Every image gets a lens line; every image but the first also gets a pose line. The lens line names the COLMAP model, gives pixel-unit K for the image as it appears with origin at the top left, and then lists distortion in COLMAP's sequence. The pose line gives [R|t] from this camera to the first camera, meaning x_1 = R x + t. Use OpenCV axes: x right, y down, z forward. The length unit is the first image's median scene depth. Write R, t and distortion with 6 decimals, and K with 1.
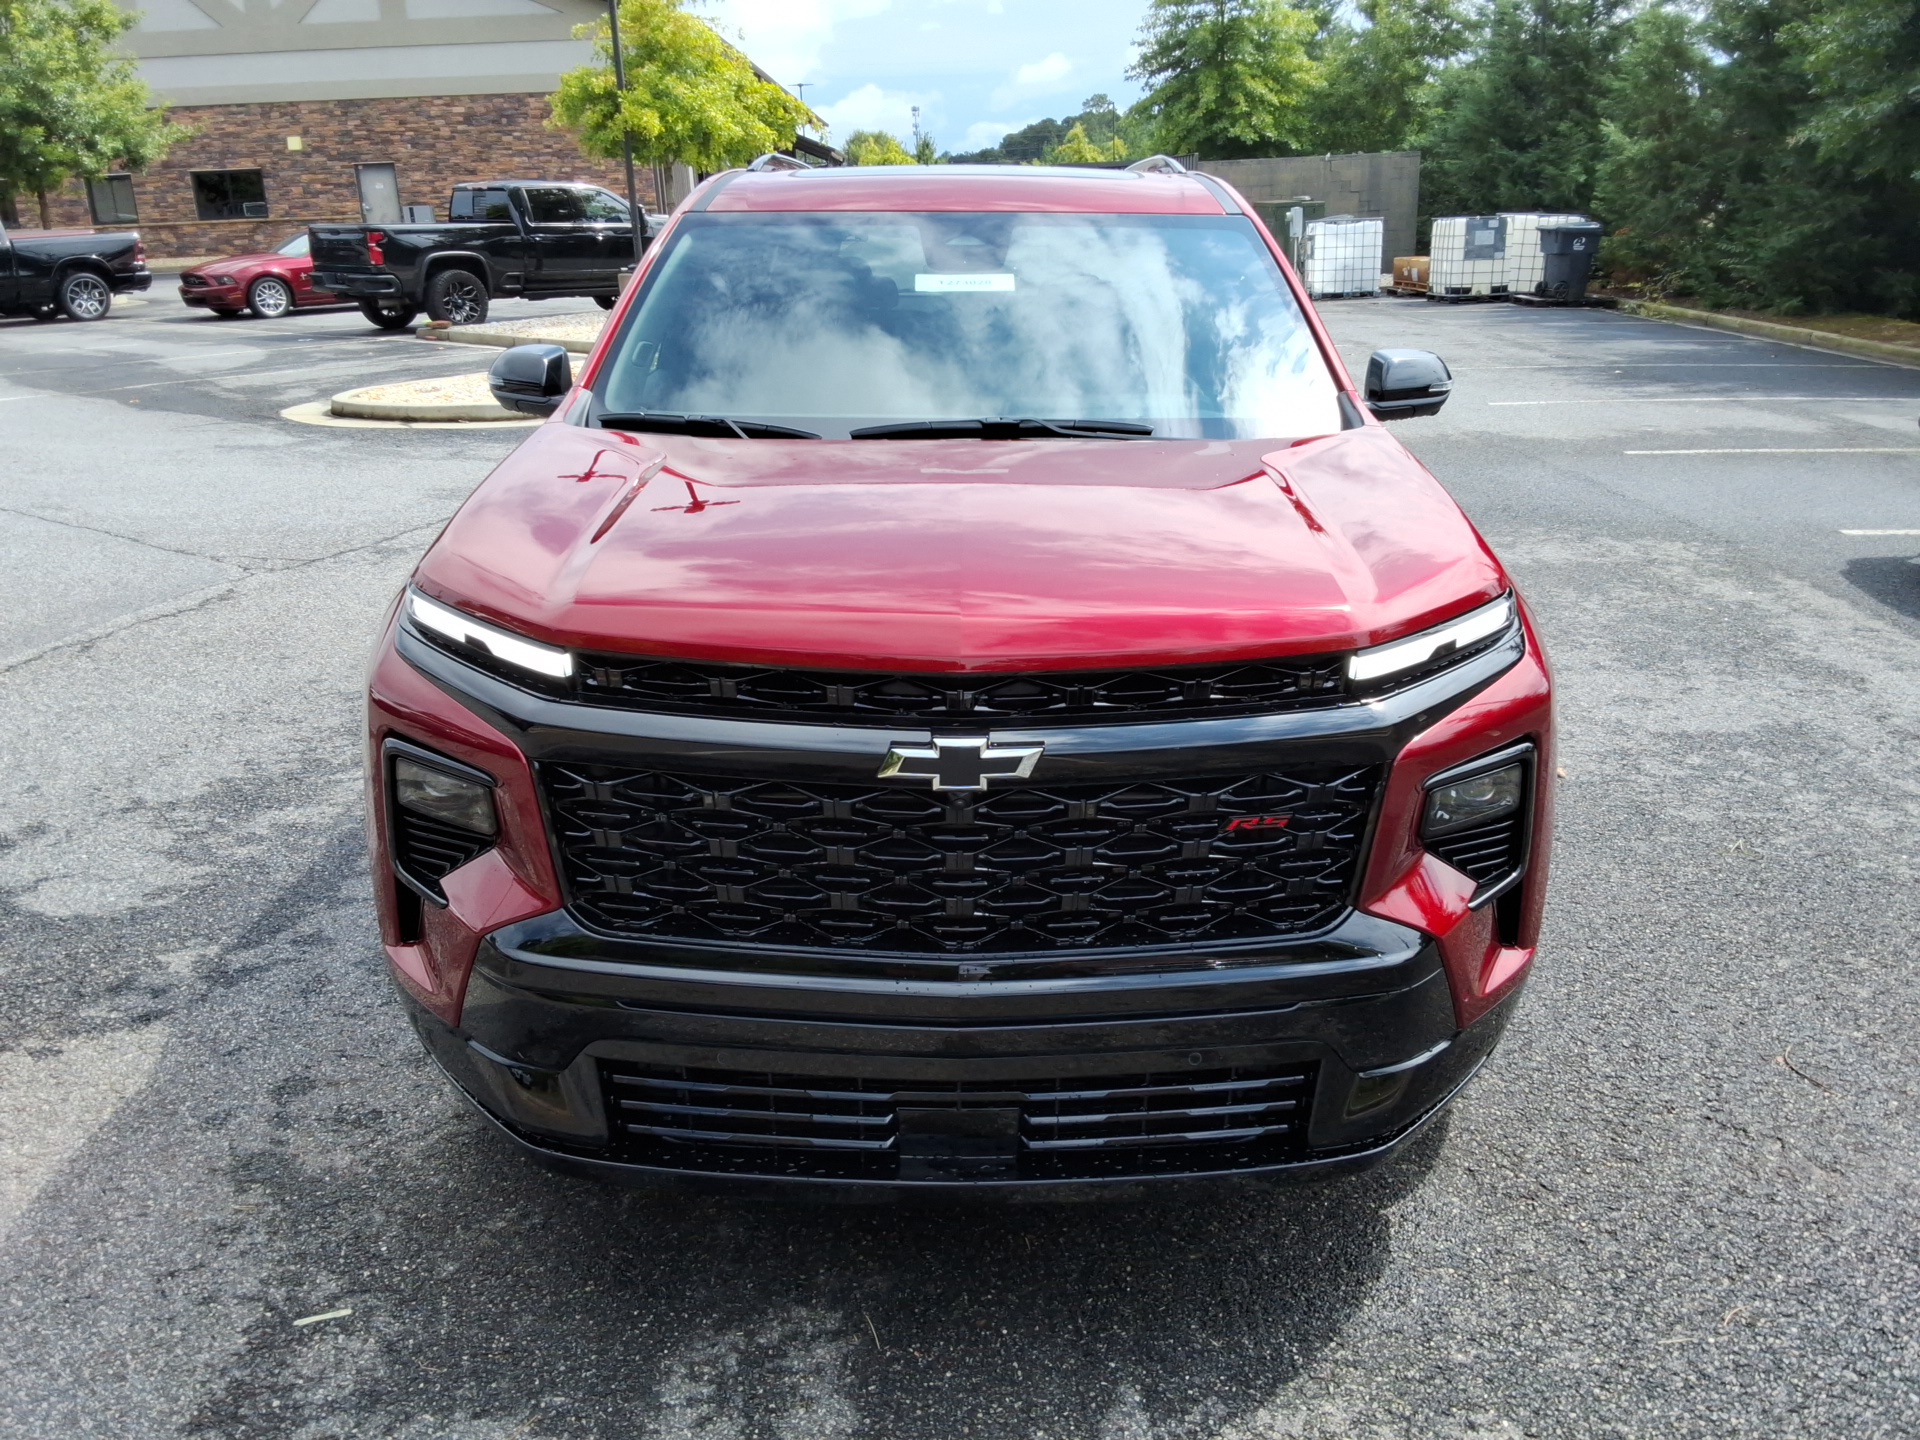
lens RADIAL K [[1544.3, 0, 971.8], [0, 1544.3, 699.1], [0, 0, 1]] dist [0.105876, -0.166574]
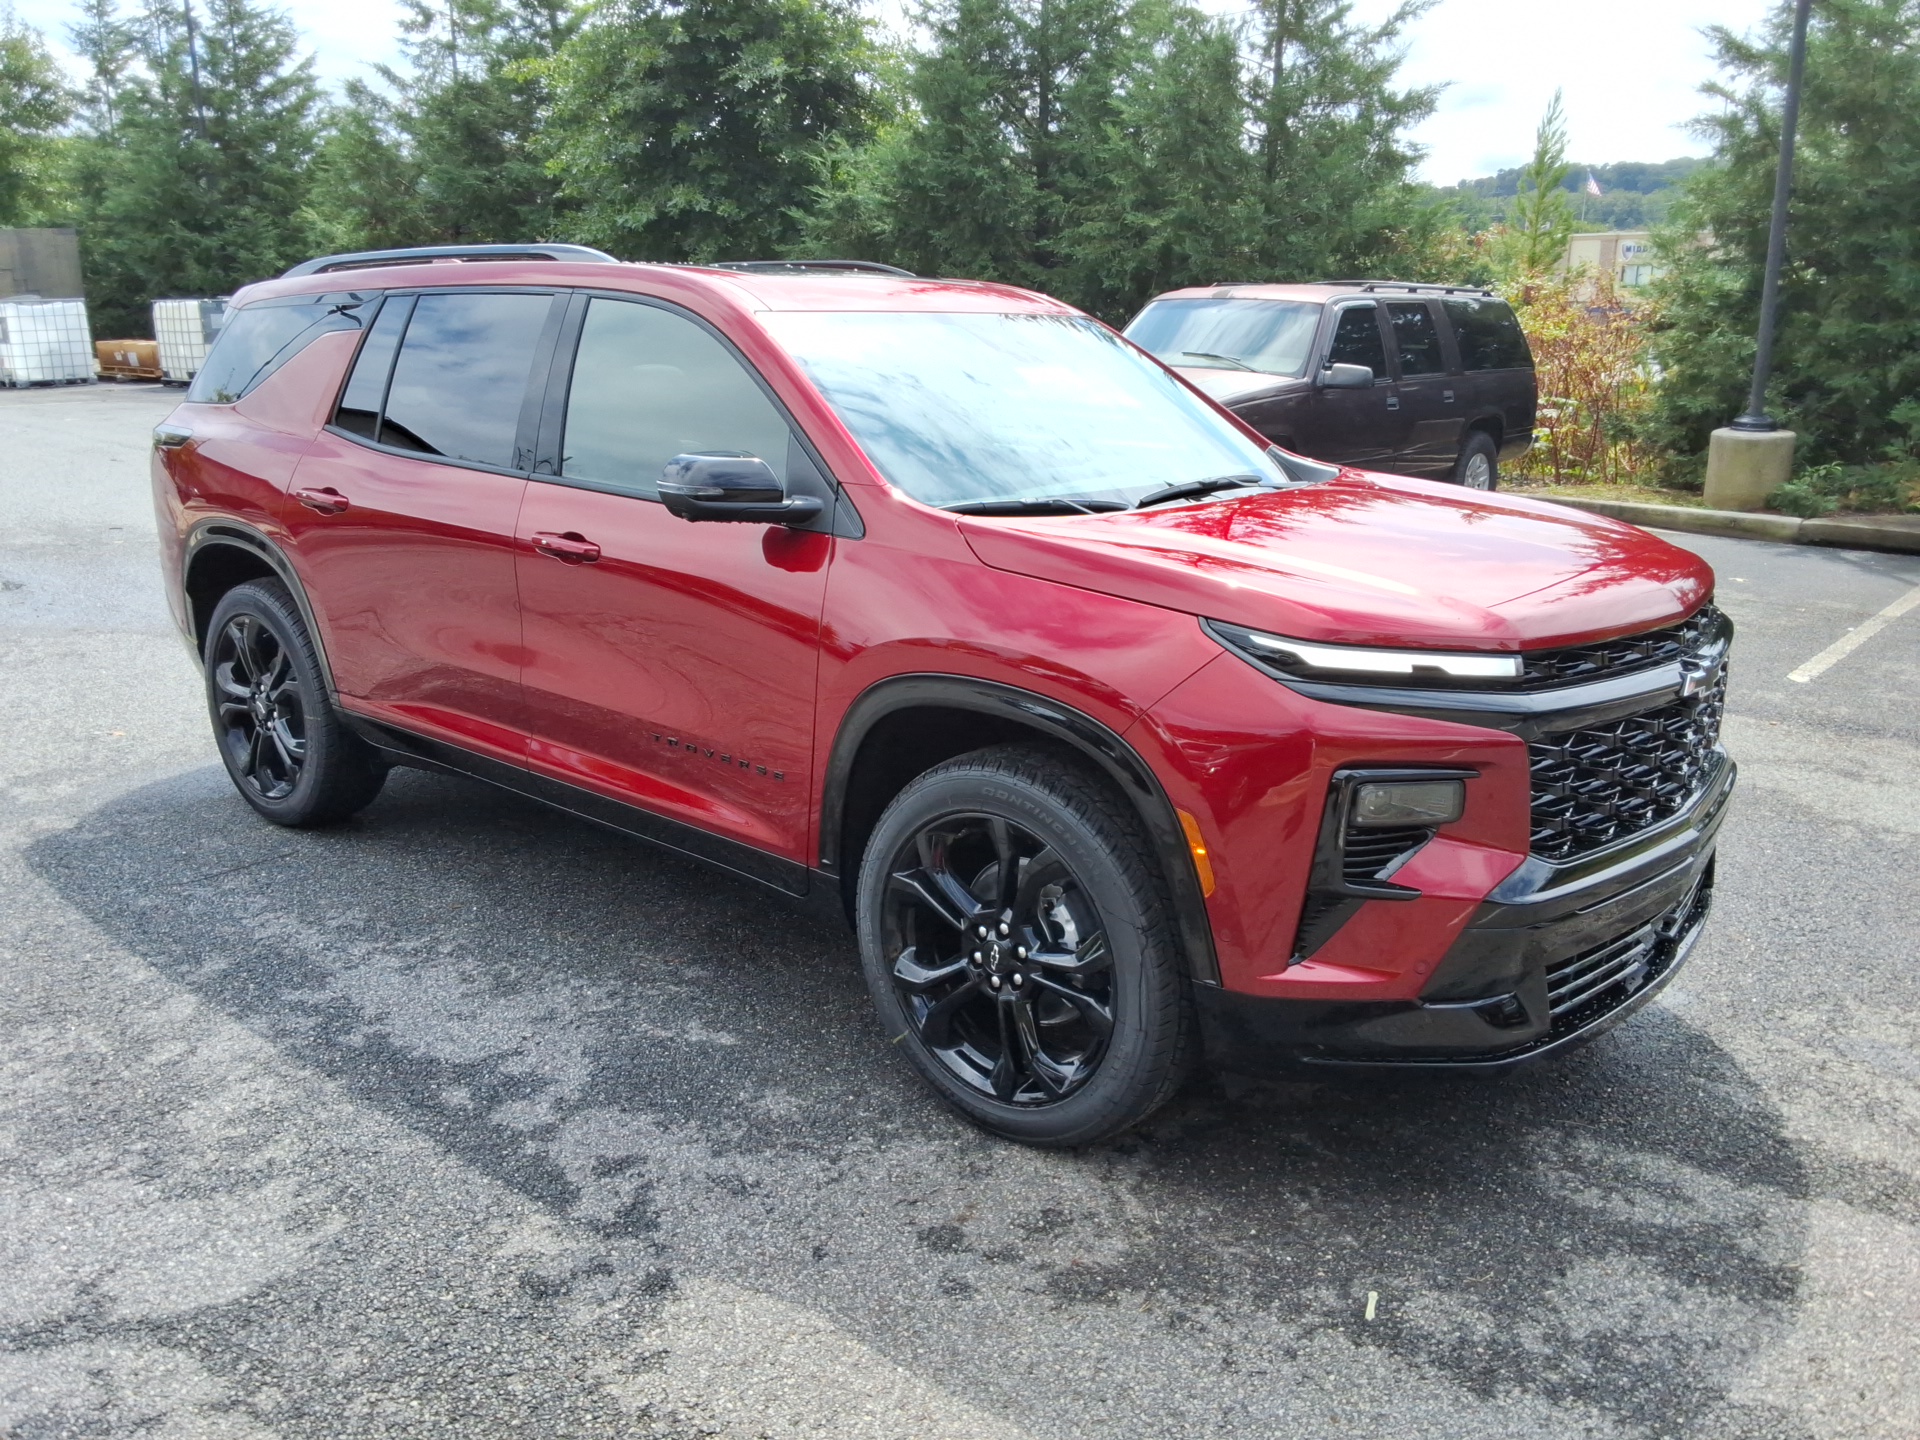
lens RADIAL K [[1544.3, 0, 963.5], [0, 1544.3, 712.5], [0, 0, 1]] dist [0.105876, -0.166574]
pose [[0.649915, -0.184669, 0.737229, -1.195612], [0.214628, 0.975143, 0.055056, -0.121407], [-0.729071, 0.122449, 0.673396, 0.371513]]
